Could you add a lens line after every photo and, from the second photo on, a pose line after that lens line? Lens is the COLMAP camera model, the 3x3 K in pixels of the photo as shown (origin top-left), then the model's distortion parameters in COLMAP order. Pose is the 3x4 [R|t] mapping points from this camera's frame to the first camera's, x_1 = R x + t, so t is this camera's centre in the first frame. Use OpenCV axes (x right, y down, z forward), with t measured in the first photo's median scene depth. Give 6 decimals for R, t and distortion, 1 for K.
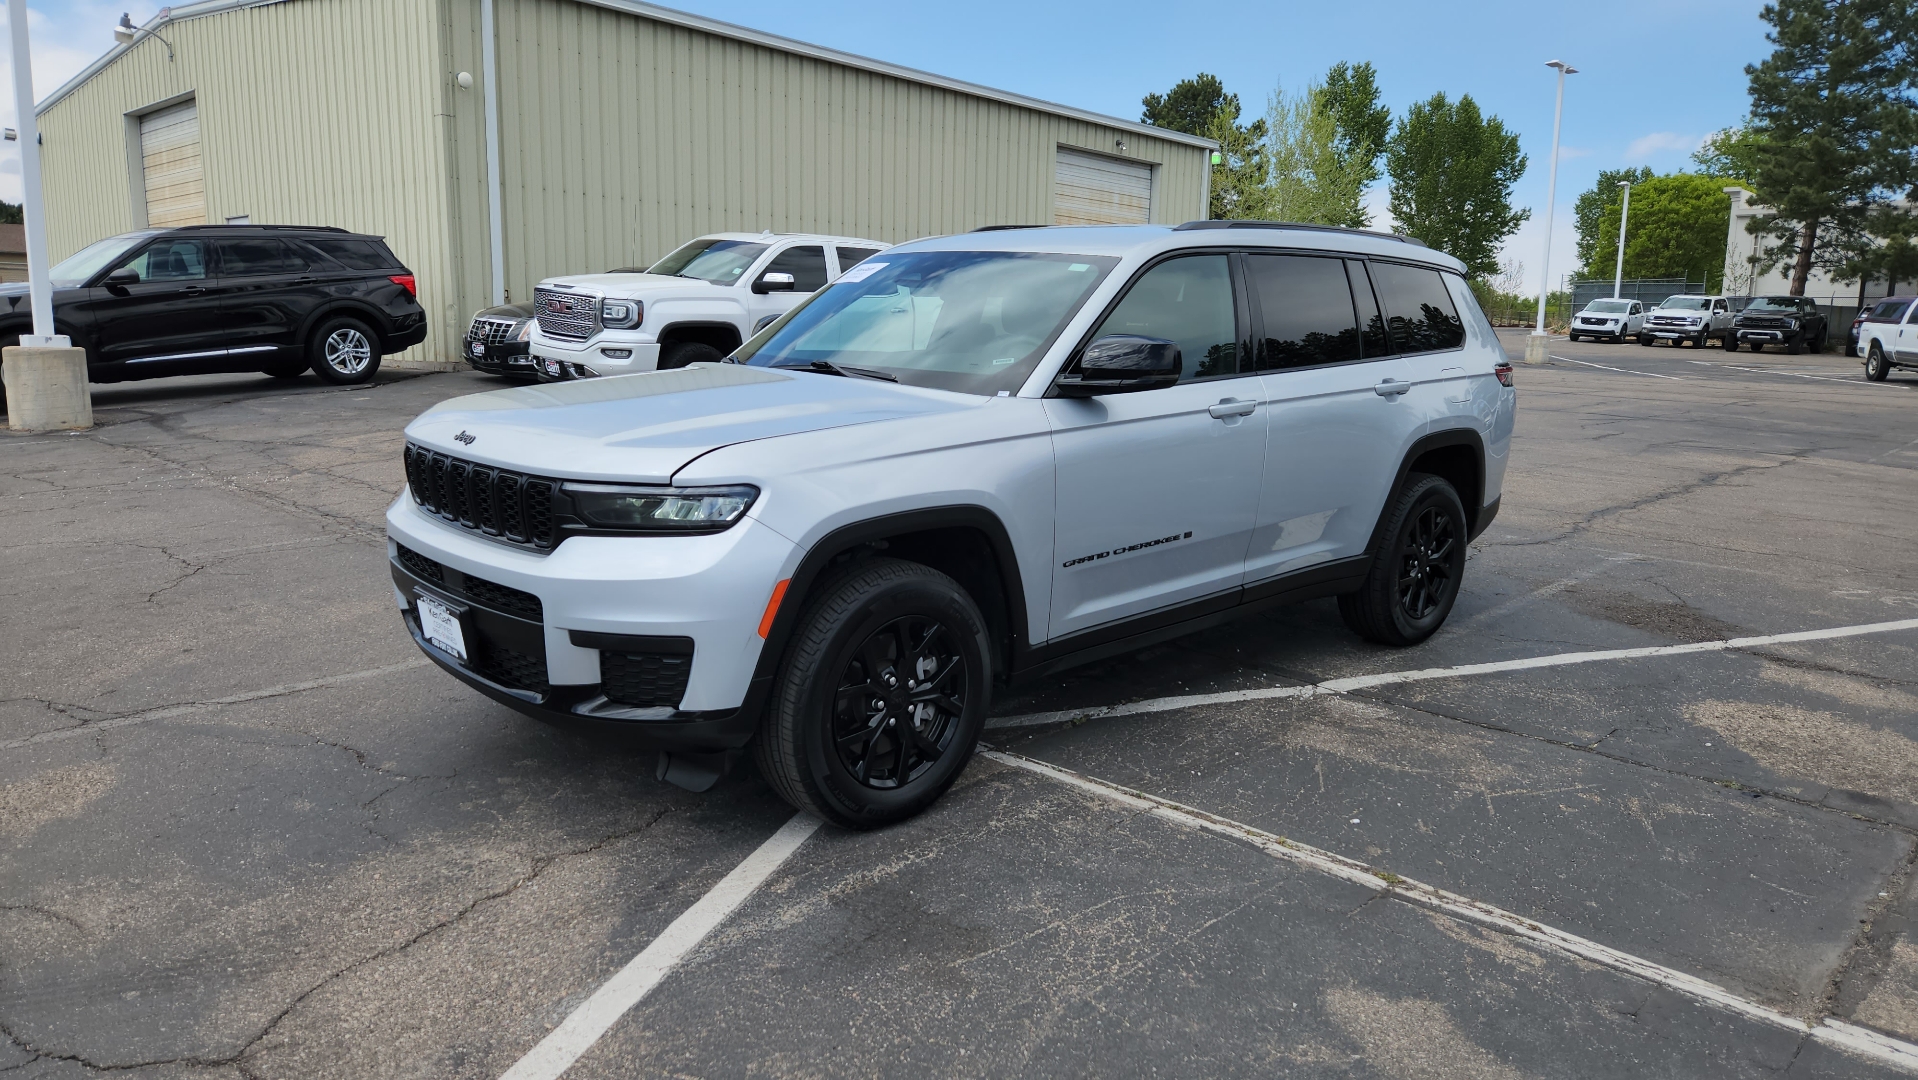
lens RADIAL K [[1280.8, 0, 932.4], [0, 1280.8, 539.8], [0, 0, 1]] dist [0.070868, -0.054603]
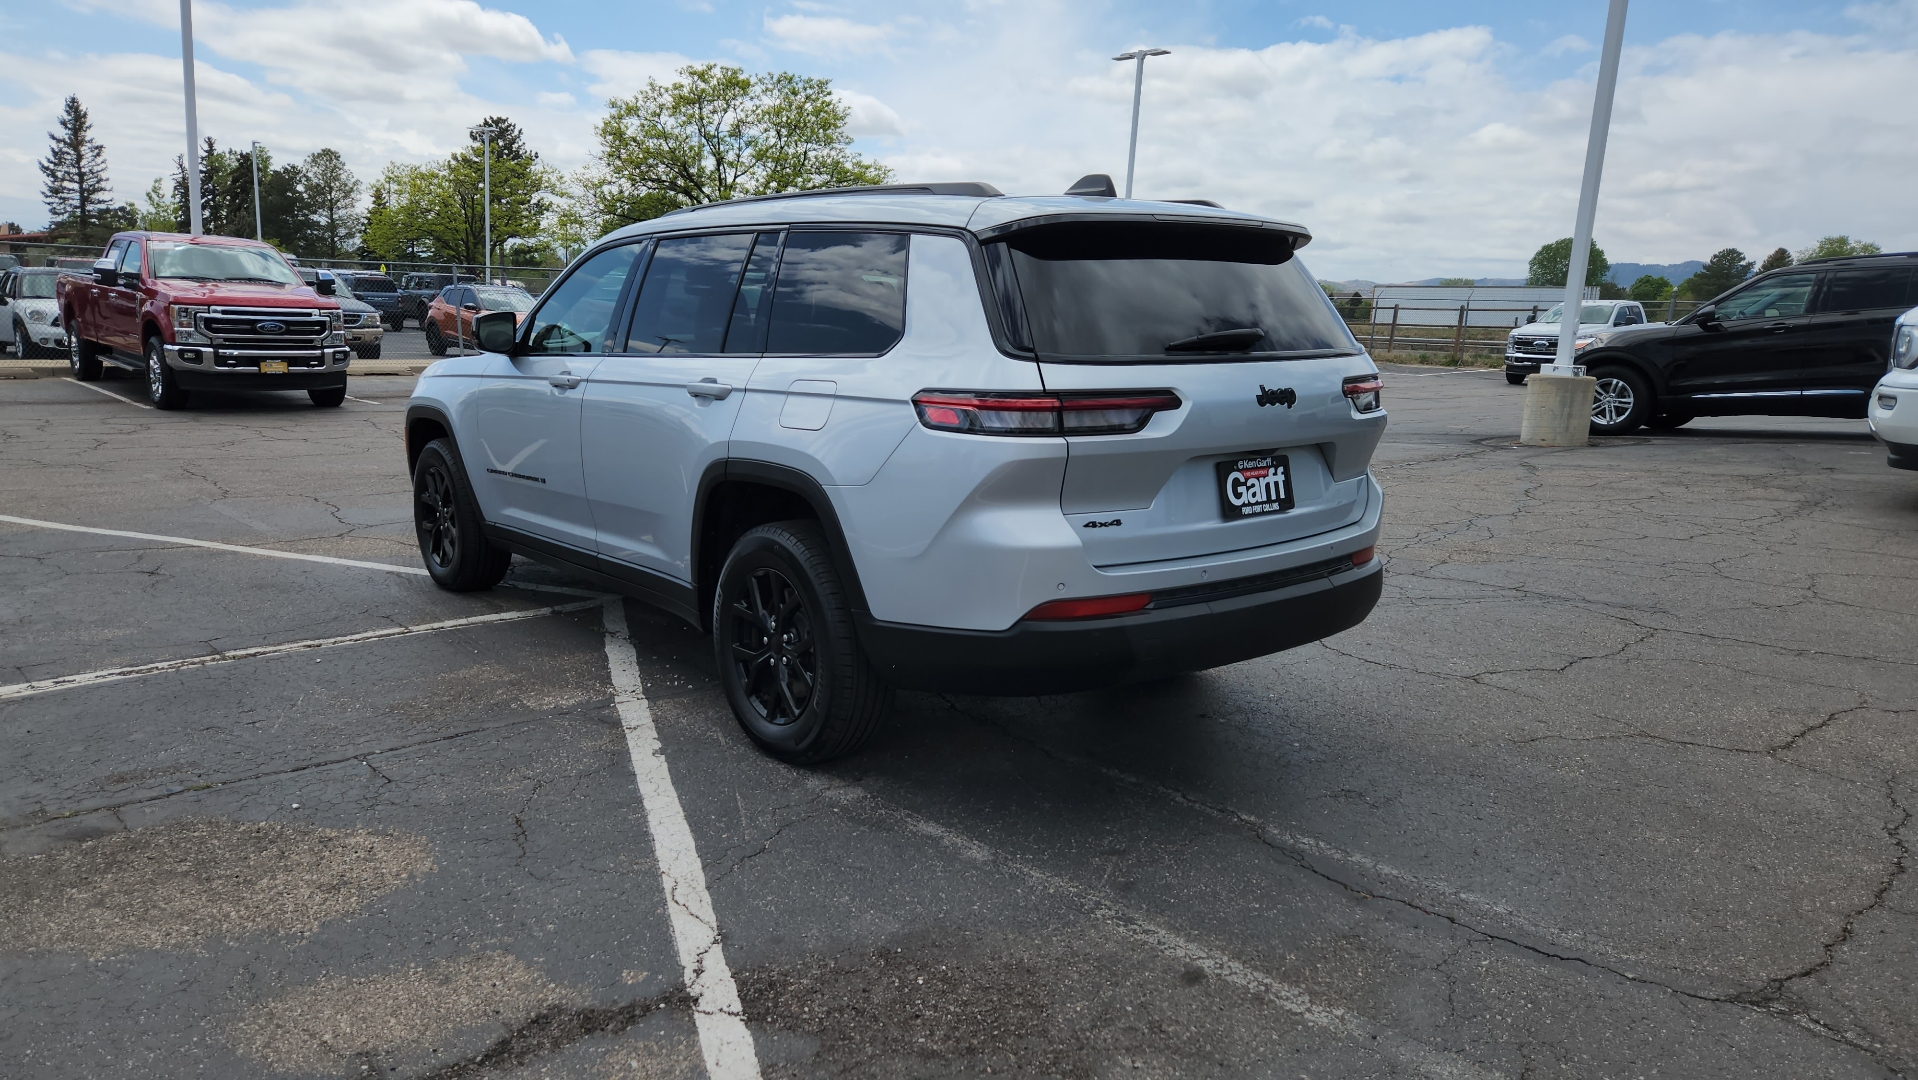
lens RADIAL K [[1281.9, 0, 929.5], [0, 1281.9, 551.5], [0, 0, 1]] dist [0.073541, -0.059454]
pose [[-0.075709, 0.162569, -0.983788, 1.267934], [-0.203264, 0.963387, 0.174840, -0.207909], [0.976192, 0.213206, -0.039893, 1.310531]]
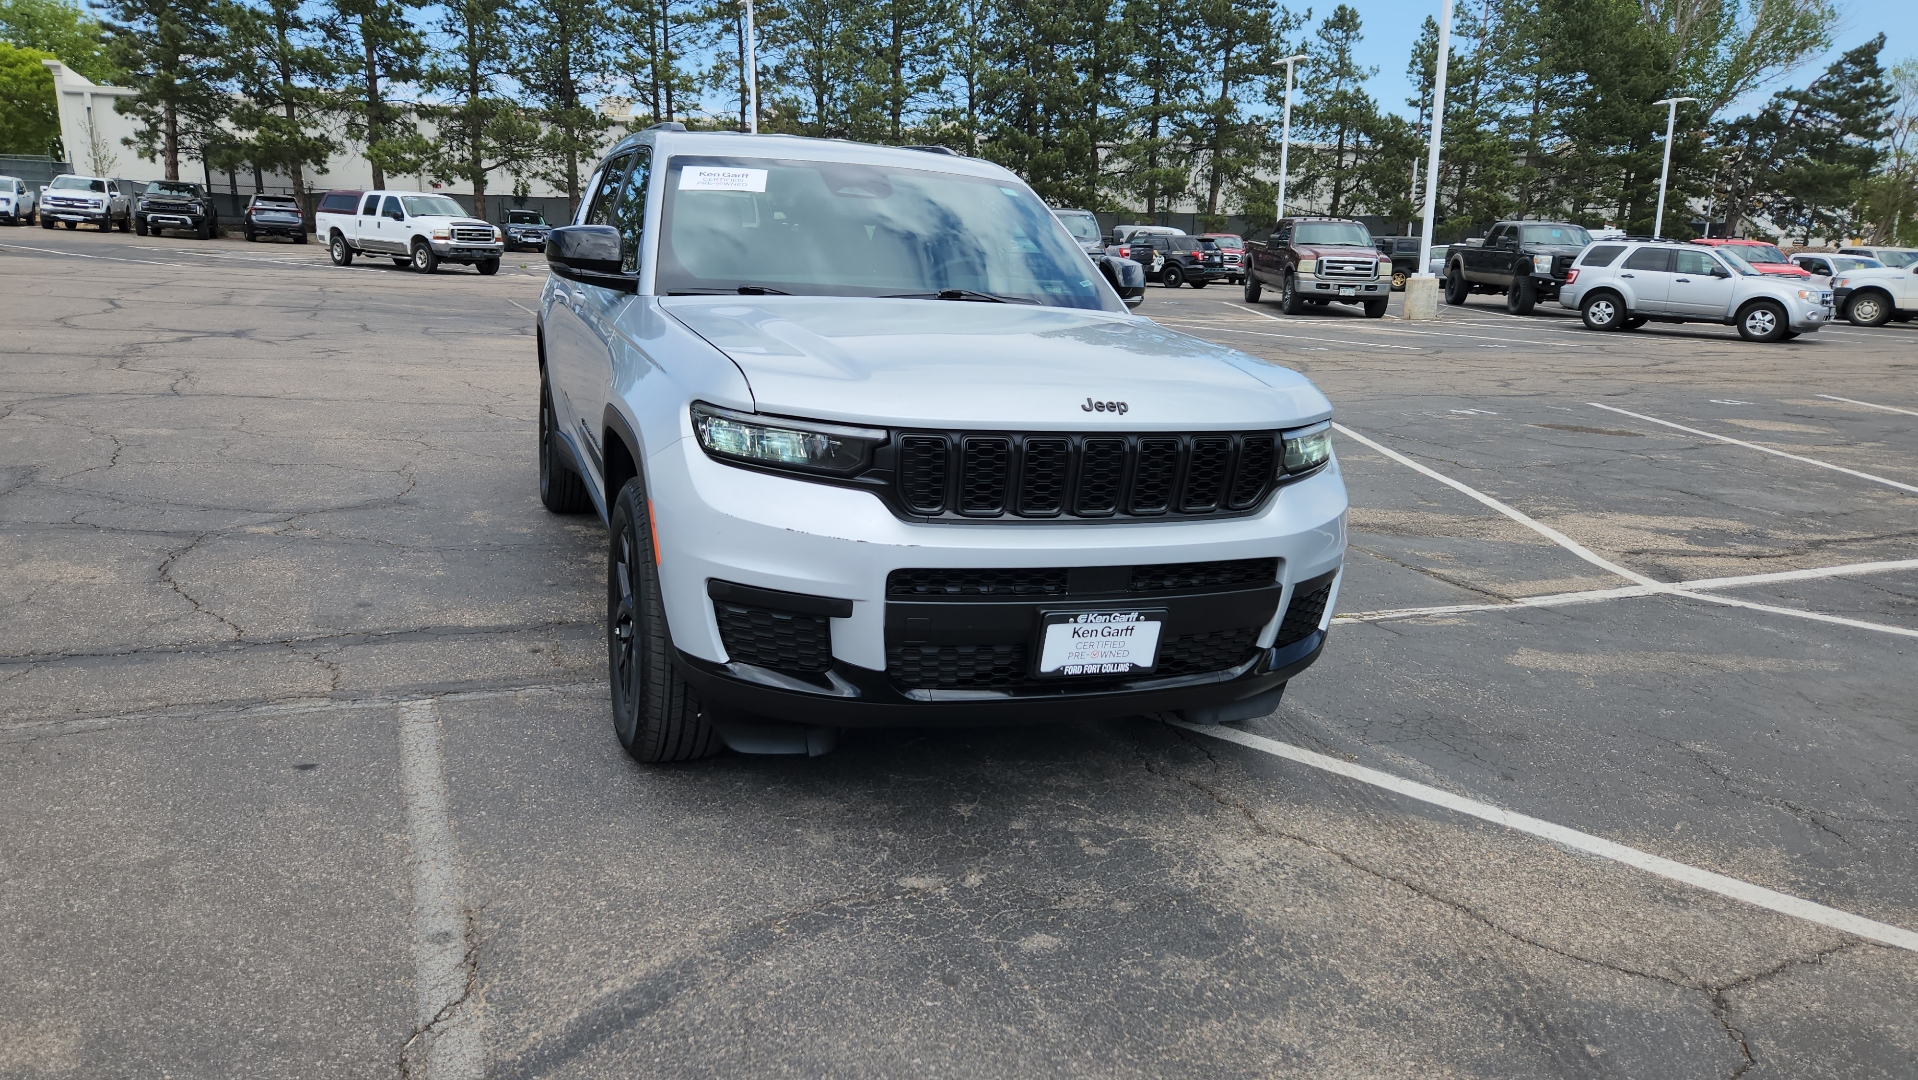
lens RADIAL K [[1278.1, 0, 917.8], [0, 1278.1, 537.3], [0, 0, 1]] dist [0.070822, -0.056347]
pose [[0.400325, -0.209843, 0.892023, -0.853691], [0.131864, 0.976489, 0.170535, -0.112954], [-0.906836, 0.049356, 0.418584, 0.583331]]
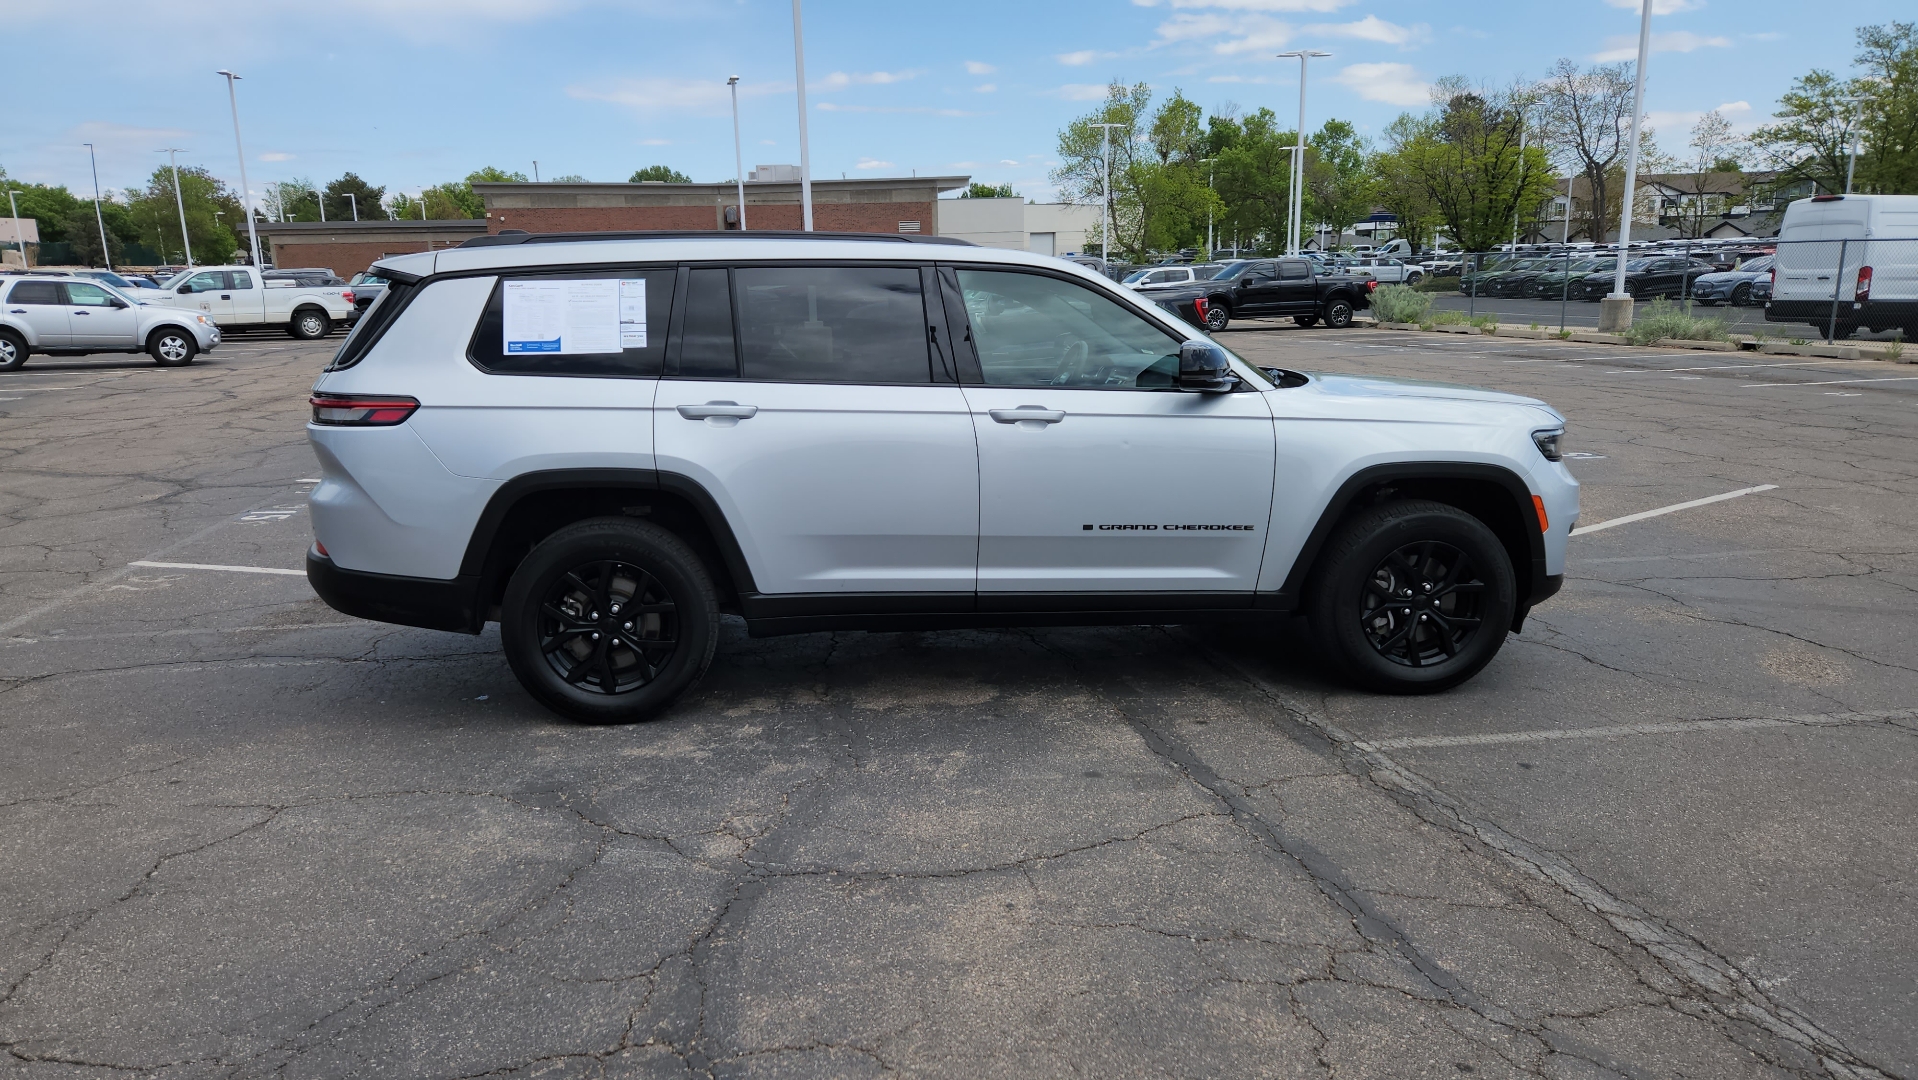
lens RADIAL K [[1278.1, 0, 917.5], [0, 1278.1, 552.6], [0, 0, 1]] dist [0.070822, -0.056347]
pose [[-0.799517, -0.134189, 0.585462, -0.565310], [0.102740, 0.929807, 0.353417, -0.416577], [-0.591791, 0.342713, -0.729610, 2.023938]]
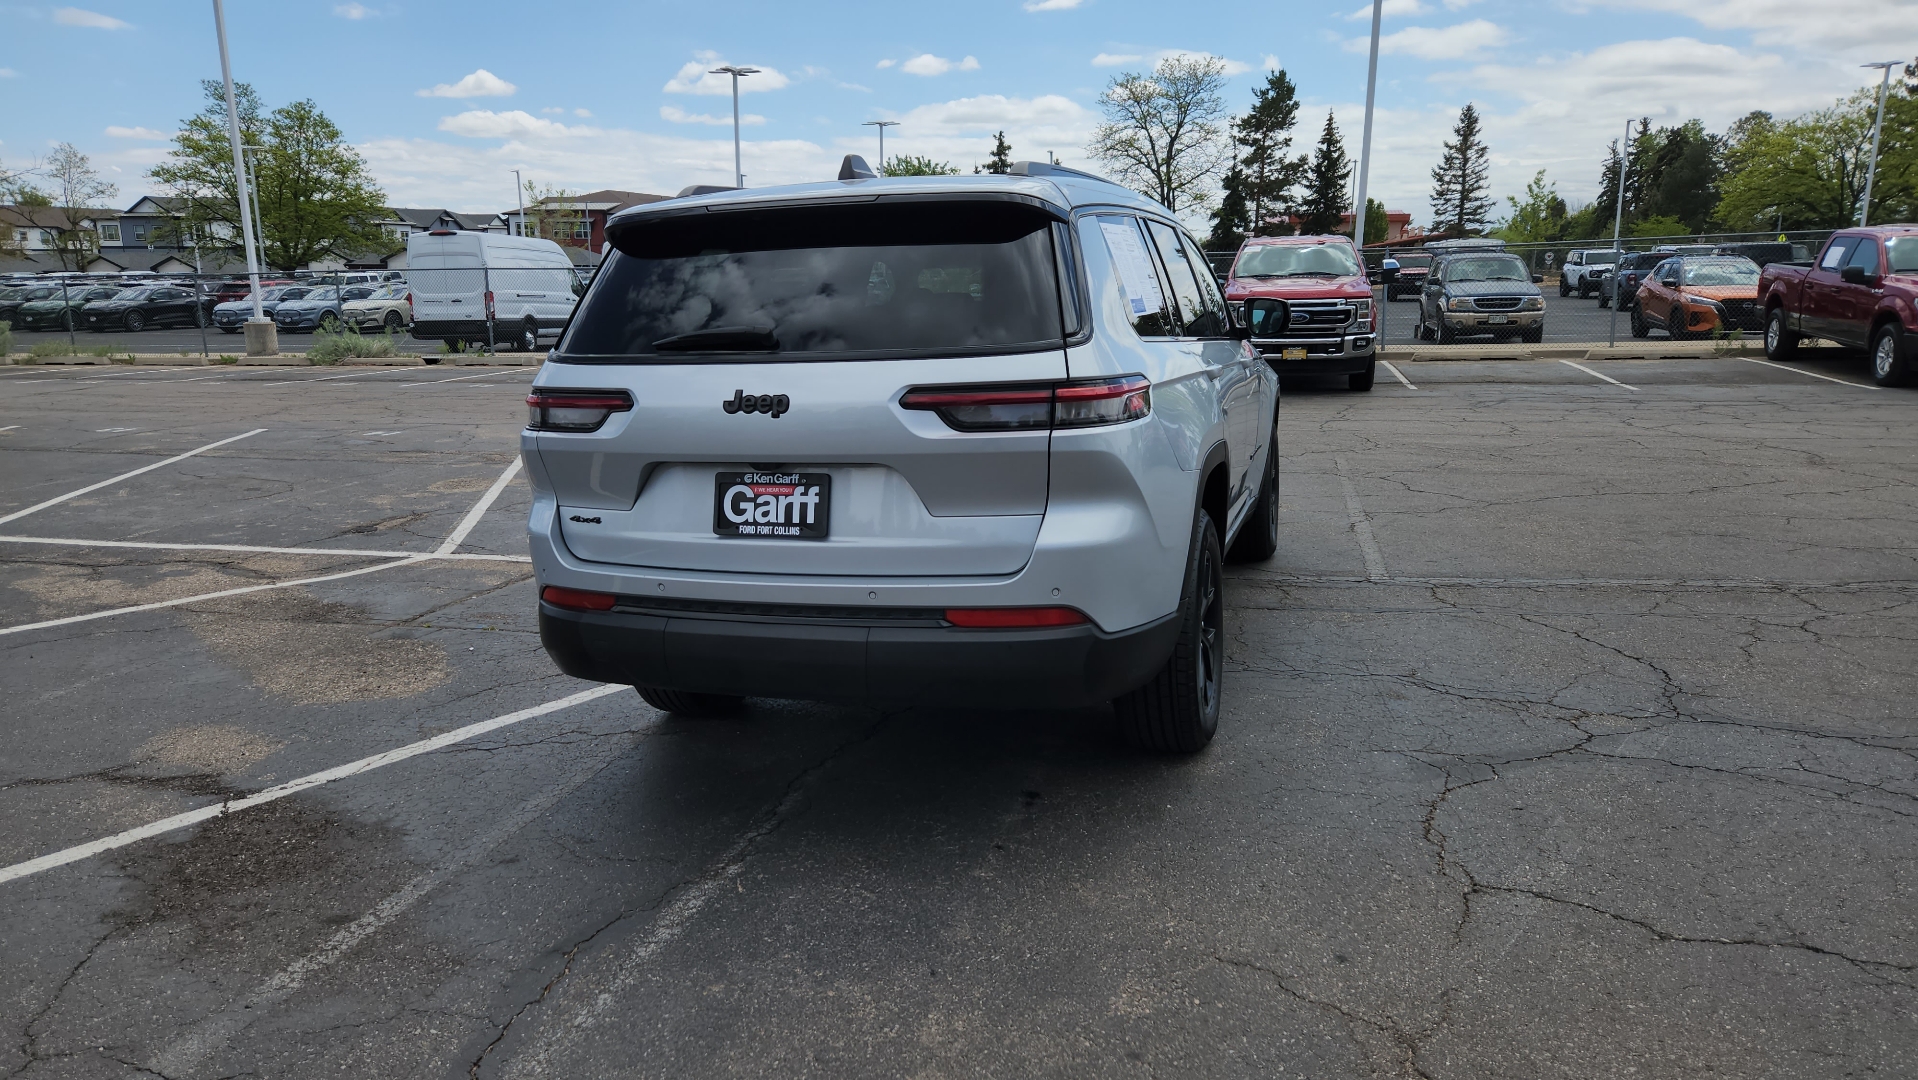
lens RADIAL K [[1281.9, 0, 911.7], [0, 1281.9, 541.6], [0, 0, 1]] dist [0.073541, -0.059454]
pose [[-0.882636, 0.089866, -0.461387, 0.740342], [-0.079286, 0.939029, 0.334572, -0.363562], [0.463322, 0.331886, -0.821696, 2.054941]]
